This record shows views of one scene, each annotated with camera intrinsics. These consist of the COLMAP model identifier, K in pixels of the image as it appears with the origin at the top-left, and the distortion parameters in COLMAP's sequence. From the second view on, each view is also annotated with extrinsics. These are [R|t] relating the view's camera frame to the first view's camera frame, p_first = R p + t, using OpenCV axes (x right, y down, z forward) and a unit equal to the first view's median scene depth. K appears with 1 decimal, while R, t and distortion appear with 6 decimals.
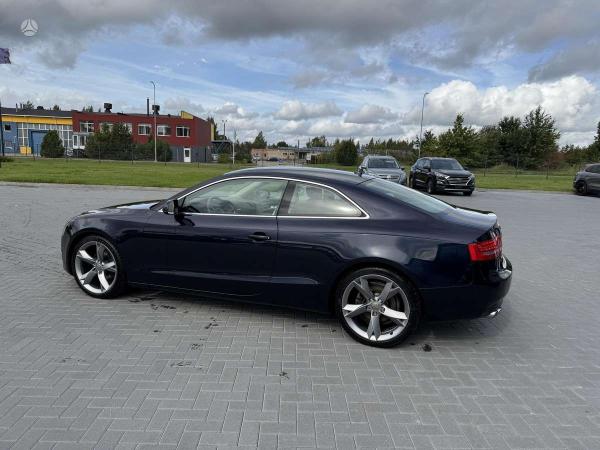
lens RADIAL K [[440.0, 0, 300.6], [0, 440.0, 198.6], [0, 0, 1]] dist [0.013089, -0.025530]
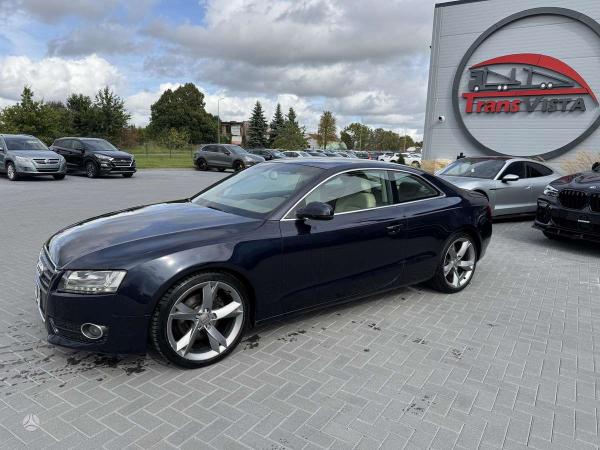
lens RADIAL K [[440.0, 0, 295.1], [0, 440.0, 225.2], [0, 0, 1]] dist [0.013089, -0.025530]
pose [[0.545496, -0.157074, 0.823263, -0.086704], [0.067269, 0.987318, 0.143801, -0.006373], [-0.835410, -0.023063, 0.549144, 0.051503]]
